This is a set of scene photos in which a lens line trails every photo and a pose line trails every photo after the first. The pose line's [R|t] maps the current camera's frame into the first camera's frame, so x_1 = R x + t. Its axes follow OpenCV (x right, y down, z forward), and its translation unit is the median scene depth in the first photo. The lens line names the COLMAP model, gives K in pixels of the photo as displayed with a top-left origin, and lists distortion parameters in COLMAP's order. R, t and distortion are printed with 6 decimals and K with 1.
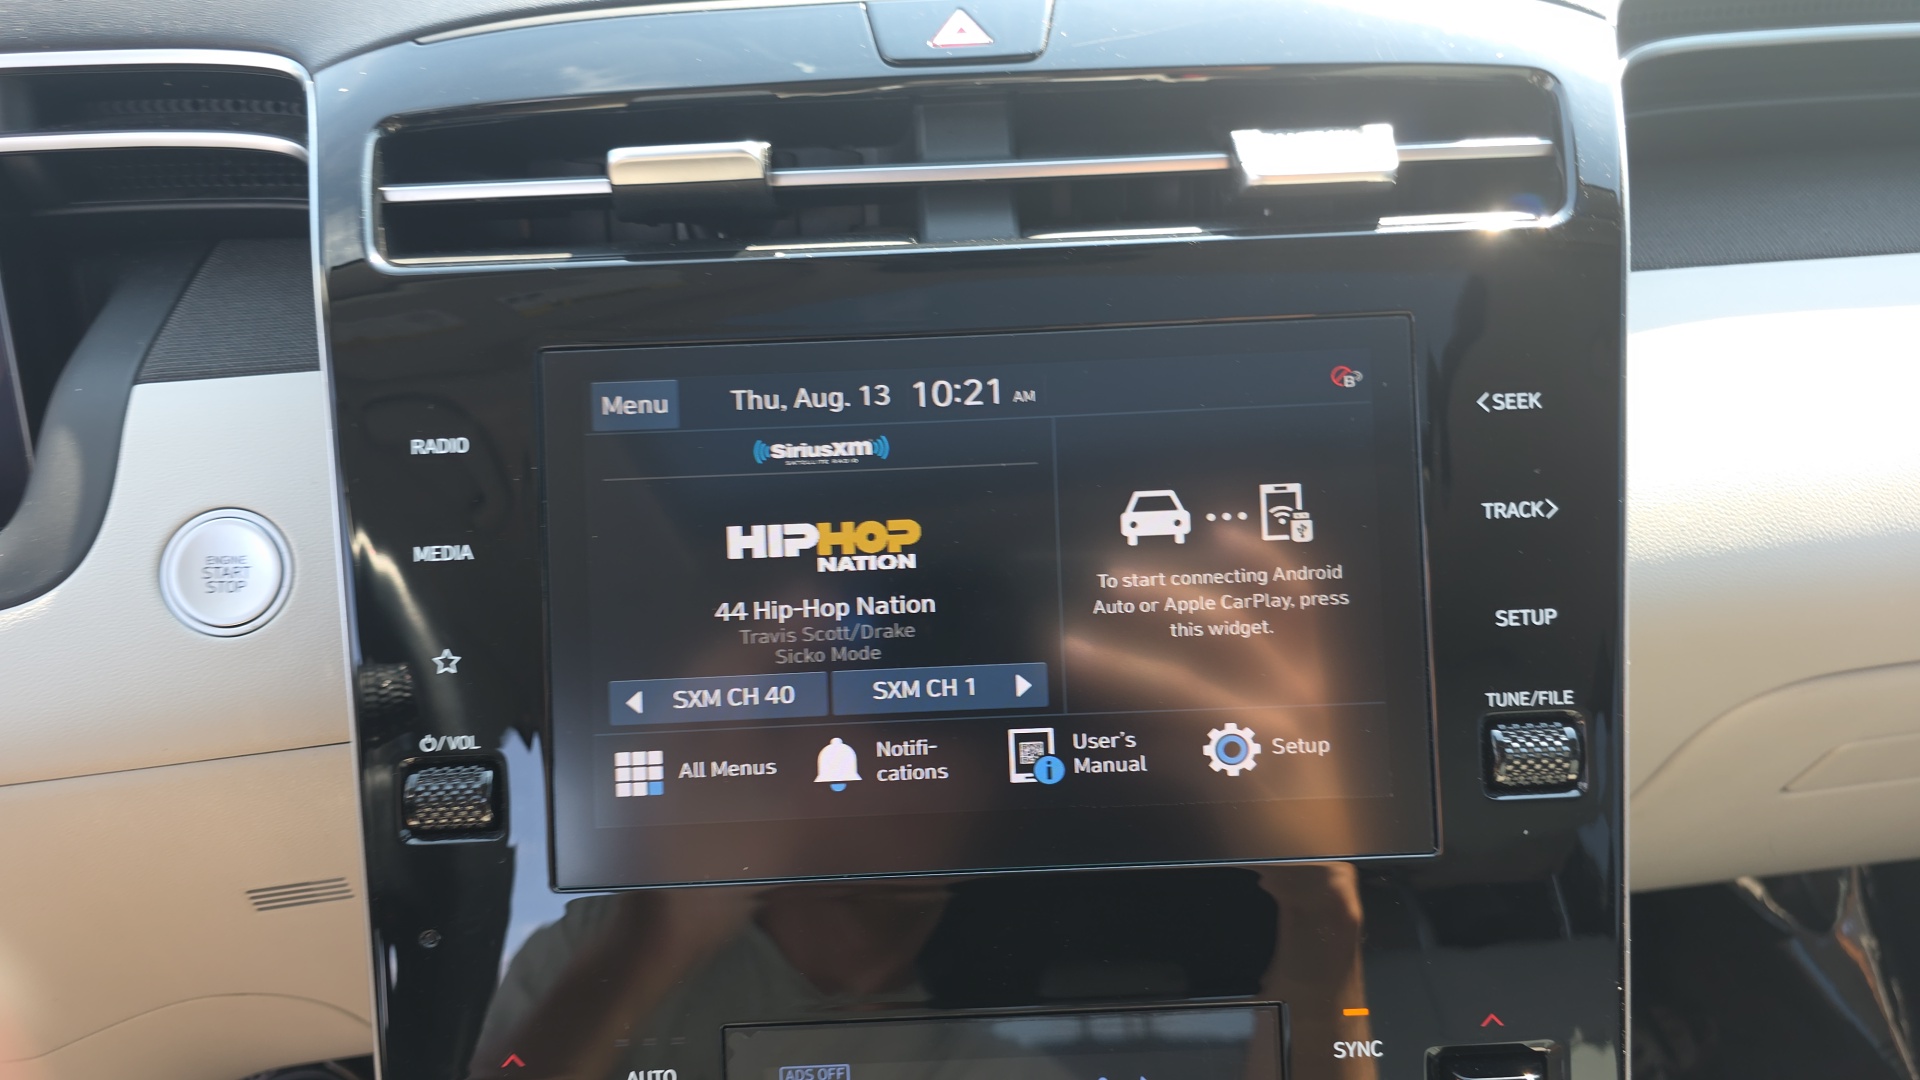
lens RADIAL K [[1354.1, 0, 947.4], [0, 1354.1, 568.3], [0, 0, 1]] dist [0.073422, -0.166904]
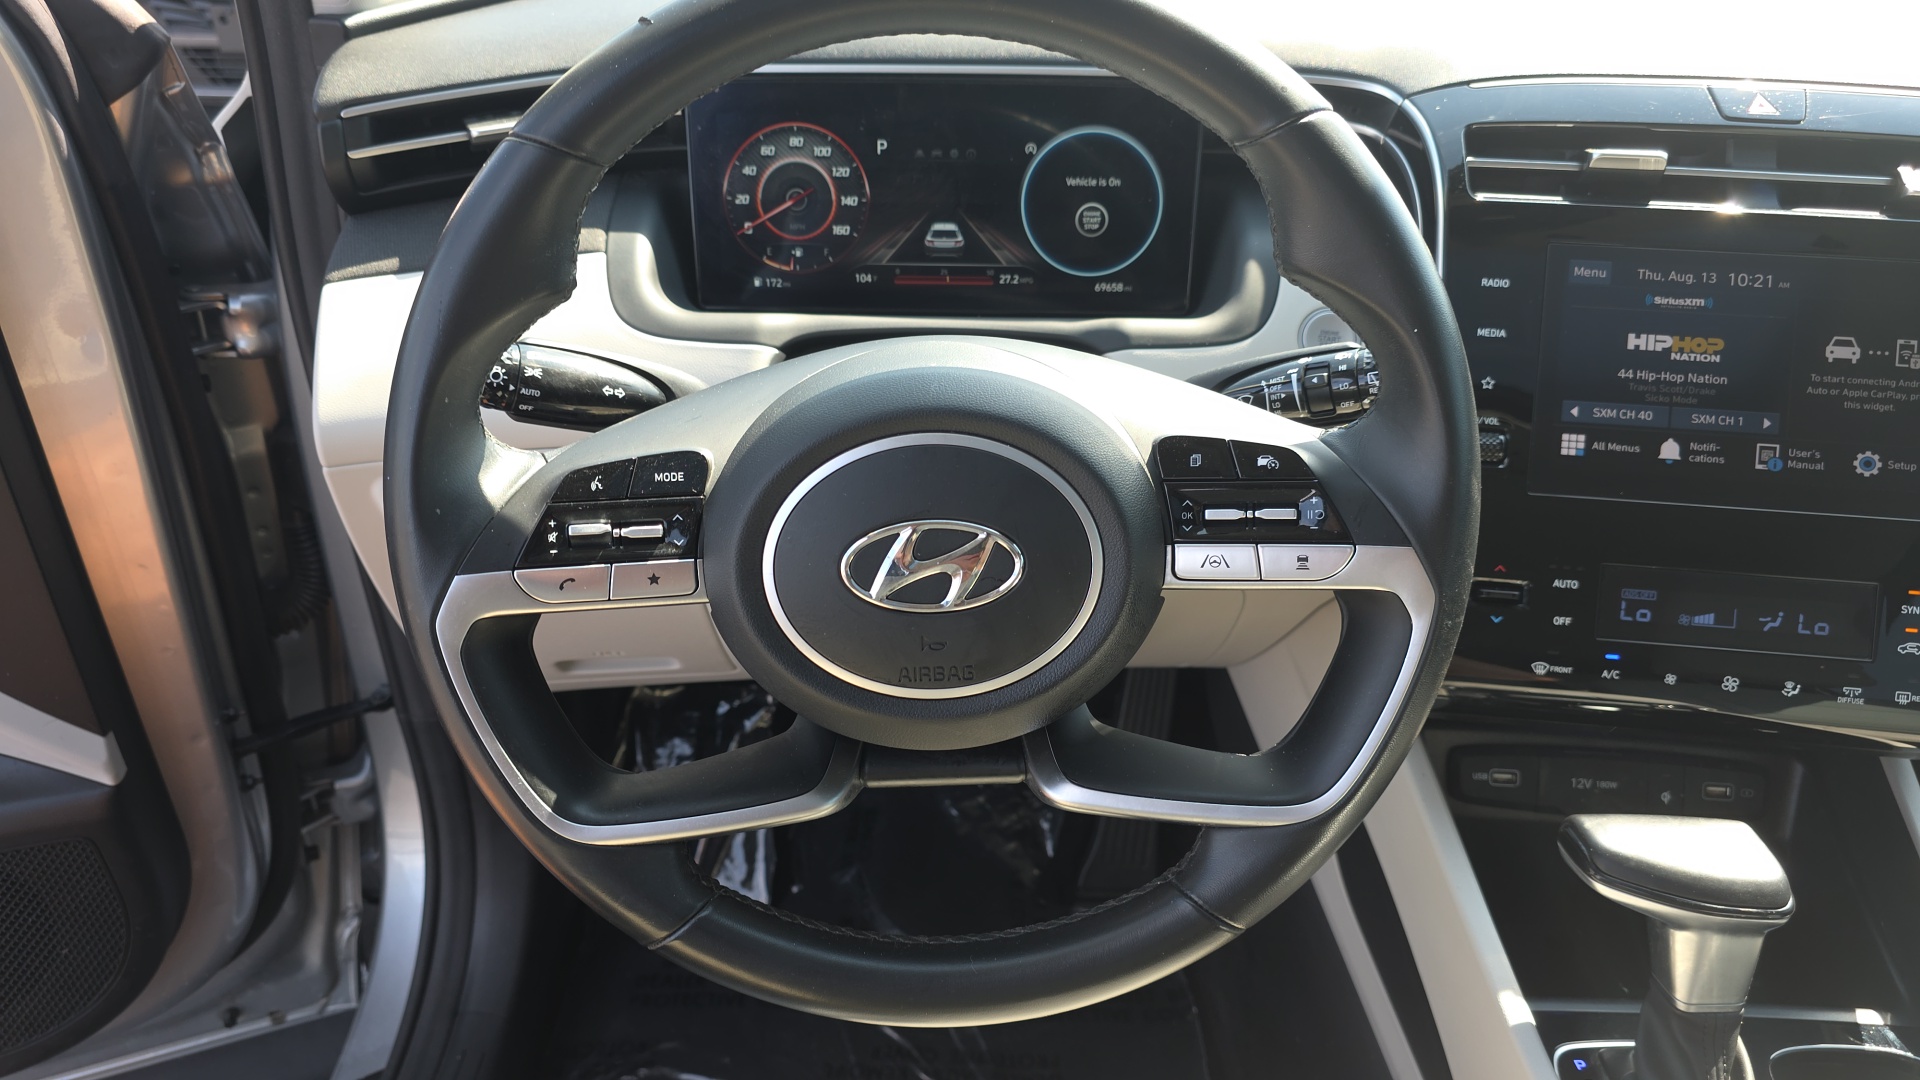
lens RADIAL K [[1319.9, 0, 960.0], [0, 1319.9, 540.0], [0, 0, 1]] dist [0.044461, -0.058303]
pose [[0.988467, 0.114587, -0.099005, -0.950629], [-0.111877, 0.993190, 0.032519, 0.338017], [0.102057, -0.021068, 0.994555, -1.173455]]
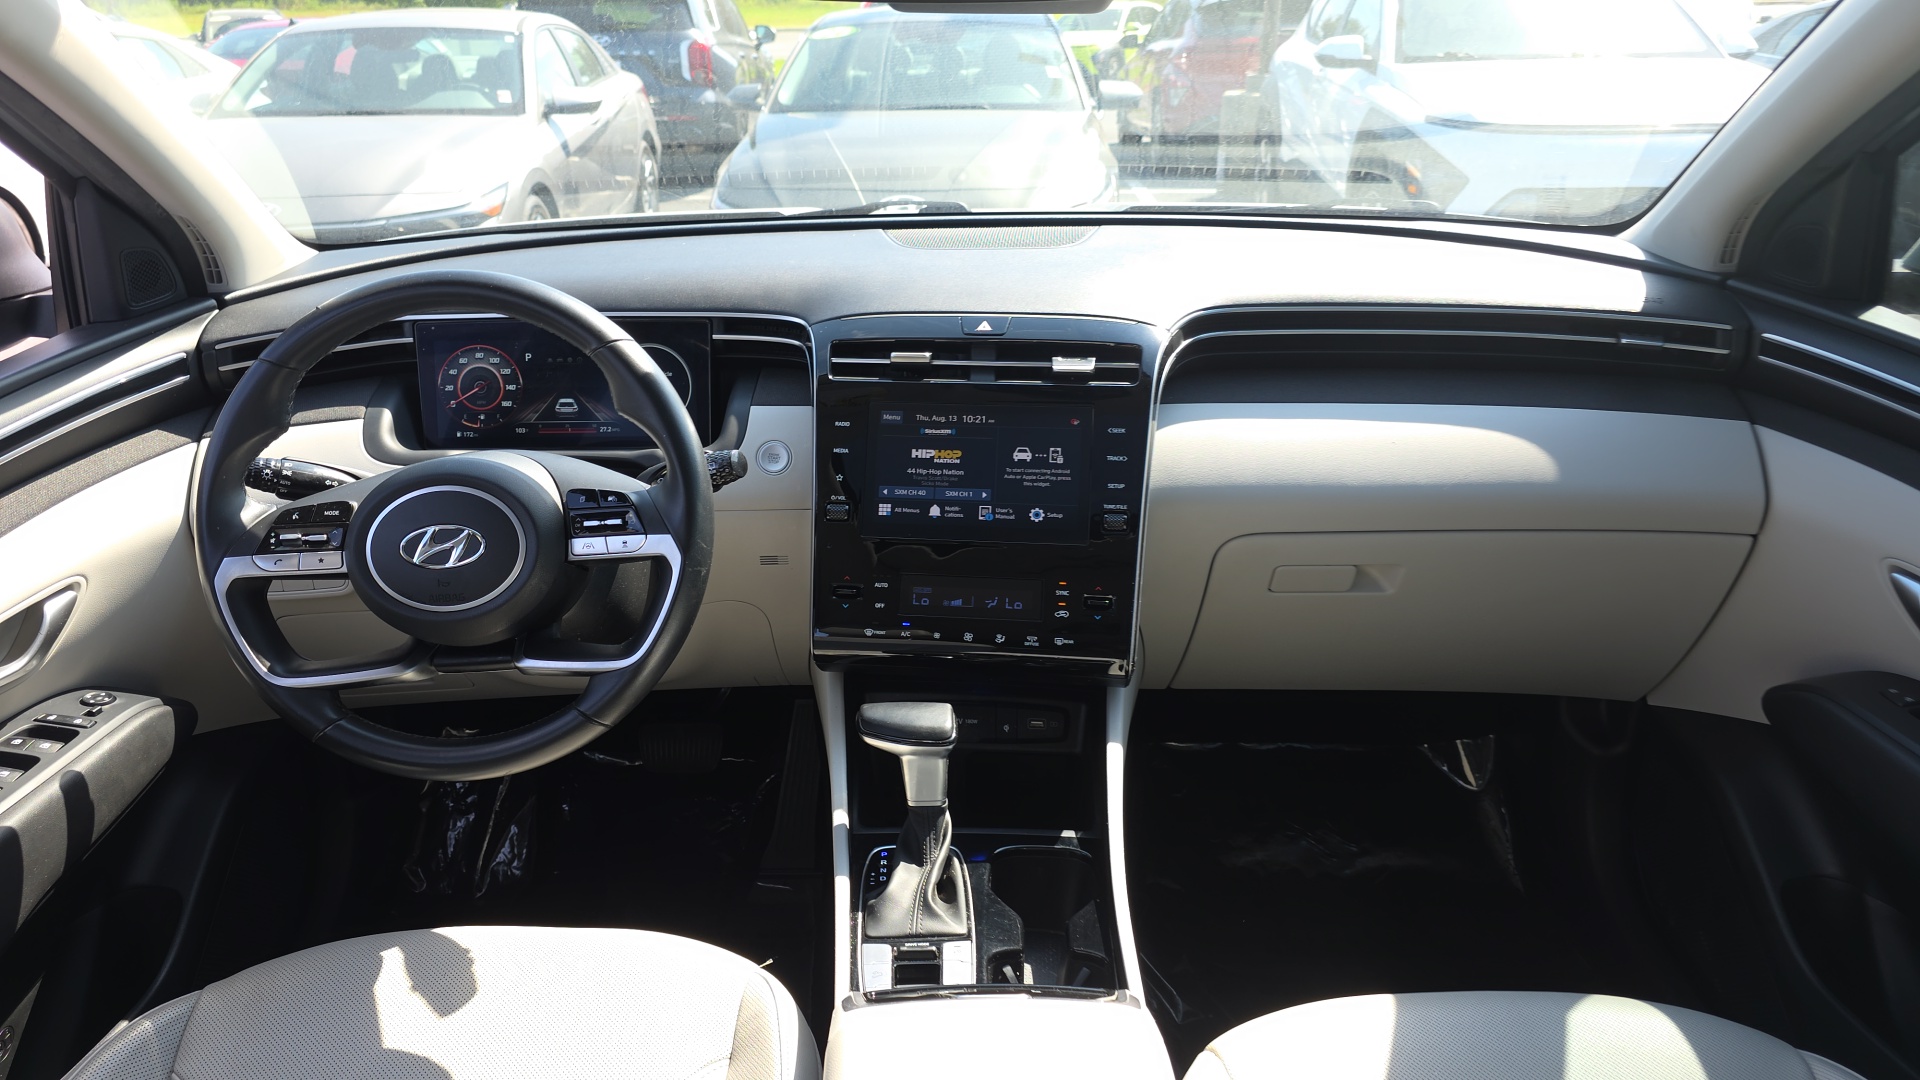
lens RADIAL K [[1257.6, 0, 912.1], [0, 1257.6, 553.0], [0, 0, 1]] dist [0.052173, -0.057513]
pose [[0.990130, 0.078903, -0.115832, 0.278776], [-0.089897, 0.991601, -0.092979, 0.600521], [0.107523, 0.102474, 0.988907, -2.536147]]
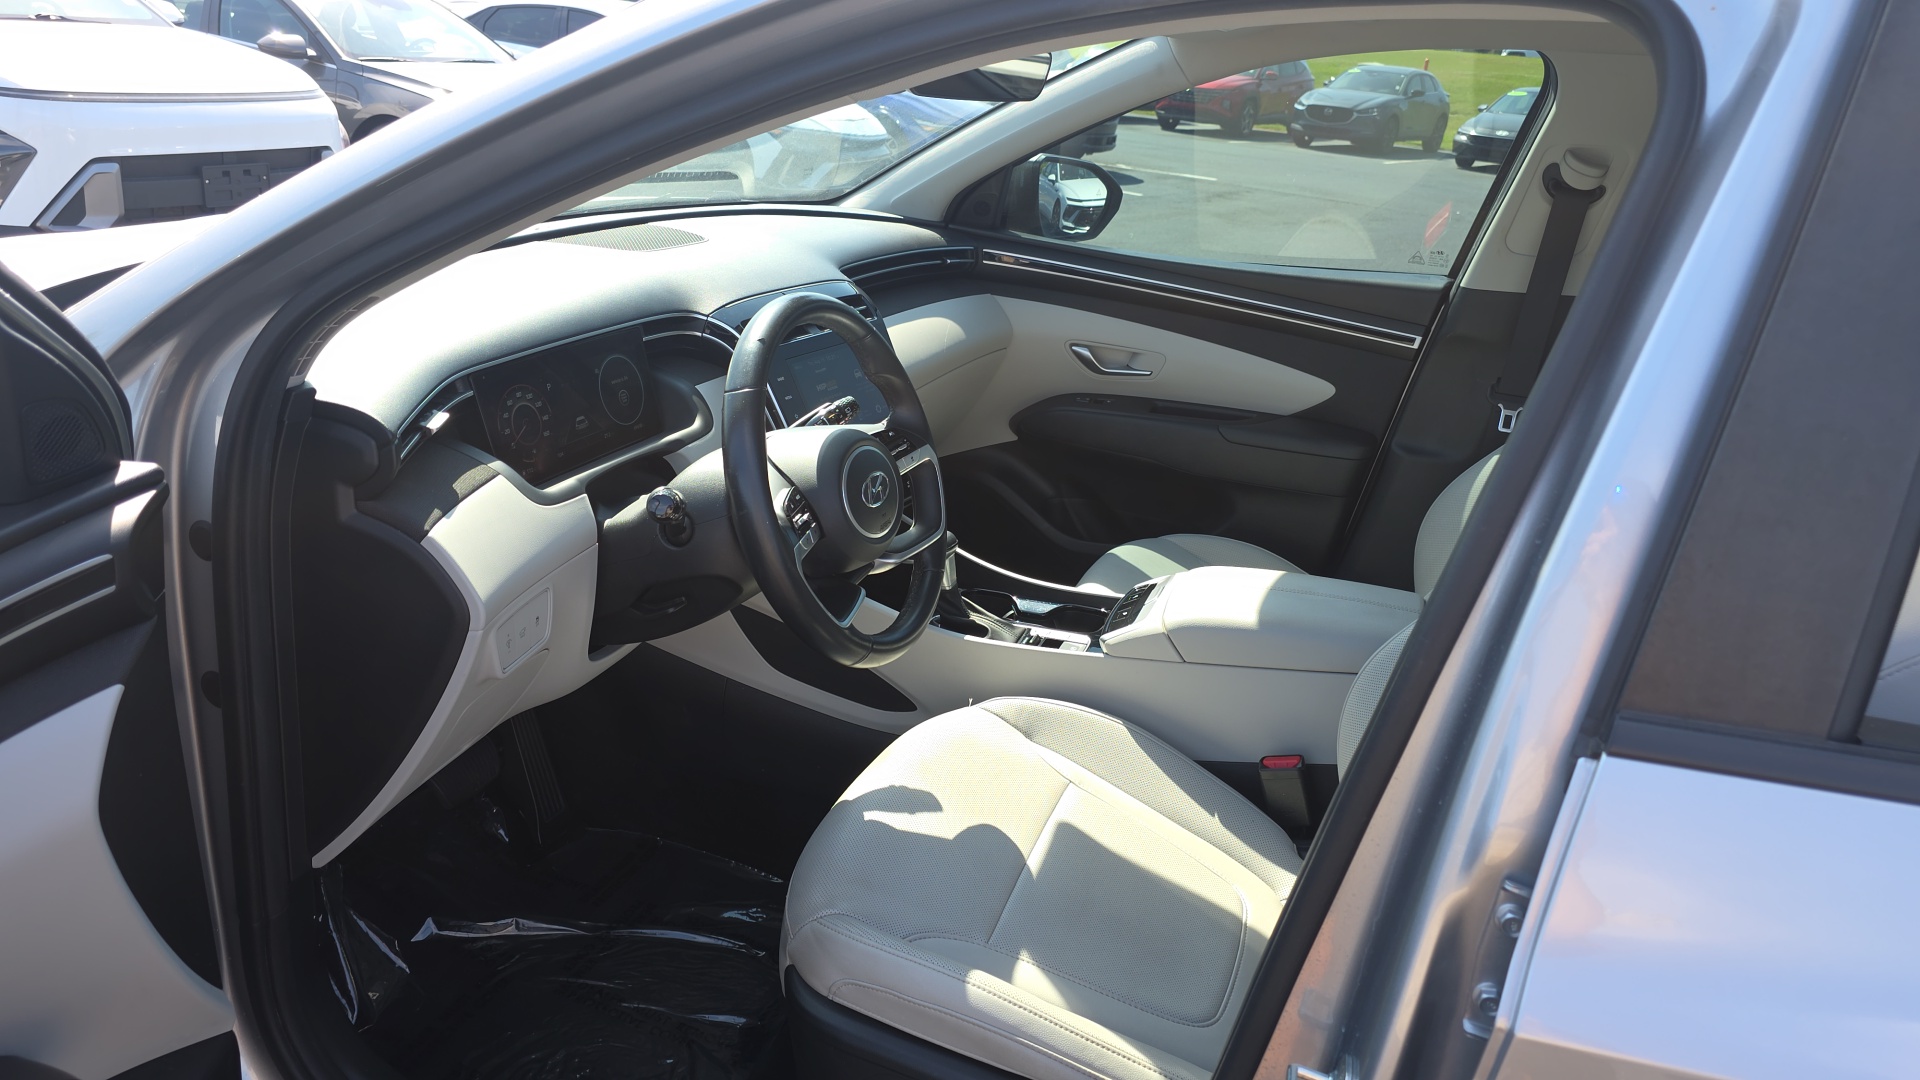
lens RADIAL K [[1257.6, 0, 912.1], [0, 1257.6, 553.0], [0, 0, 1]] dist [0.052173, -0.057513]
pose [[0.515964, -0.251756, 0.818780, -4.388523], [0.317929, 0.943846, 0.089865, 0.278056], [-0.795426, 0.213947, 0.567031, -2.130600]]
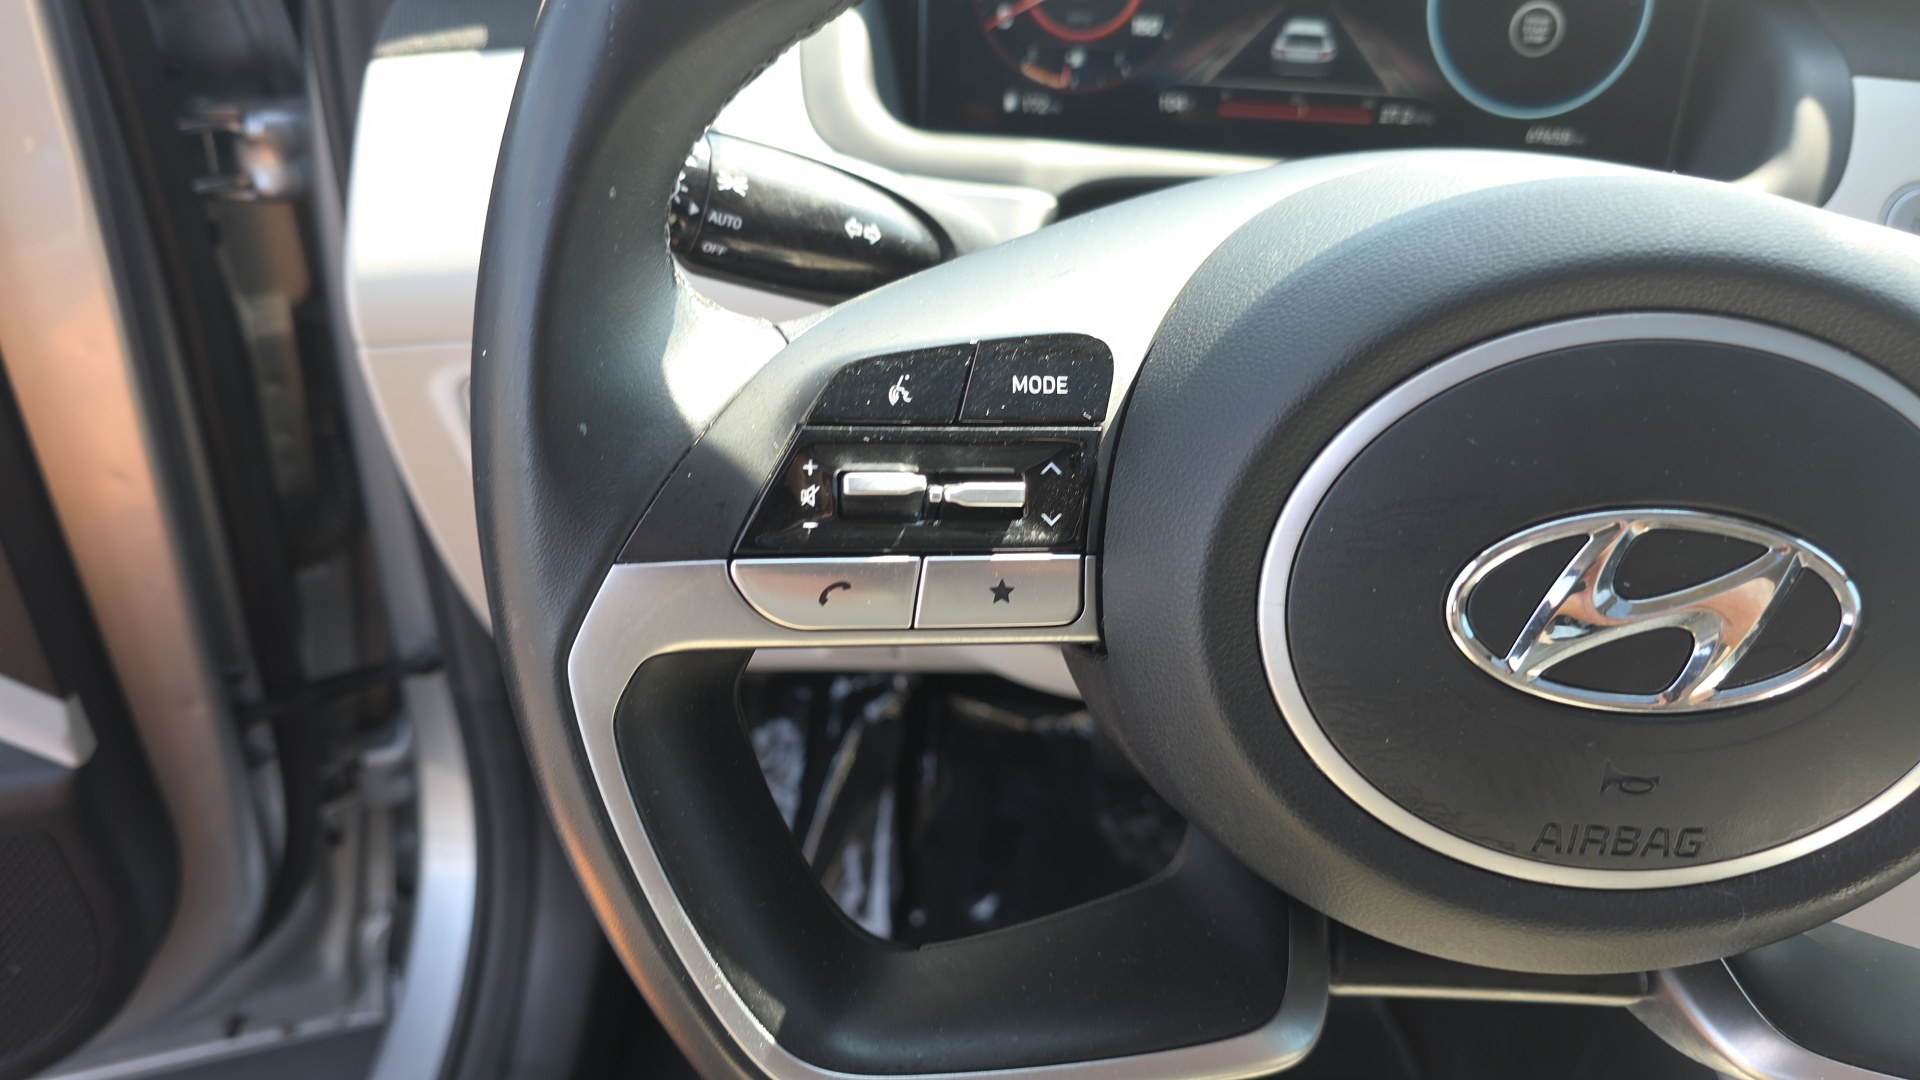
lens RADIAL K [[1373.8, 0, 954.3], [0, 1373.8, 551.9], [0, 0, 1]] dist [0.004113, -0.033141]
pose [[0.975369, 0.178284, -0.129885, -1.356759], [-0.167233, 0.981652, 0.091611, 0.381160], [0.143834, -0.067633, 0.987288, -0.492376]]
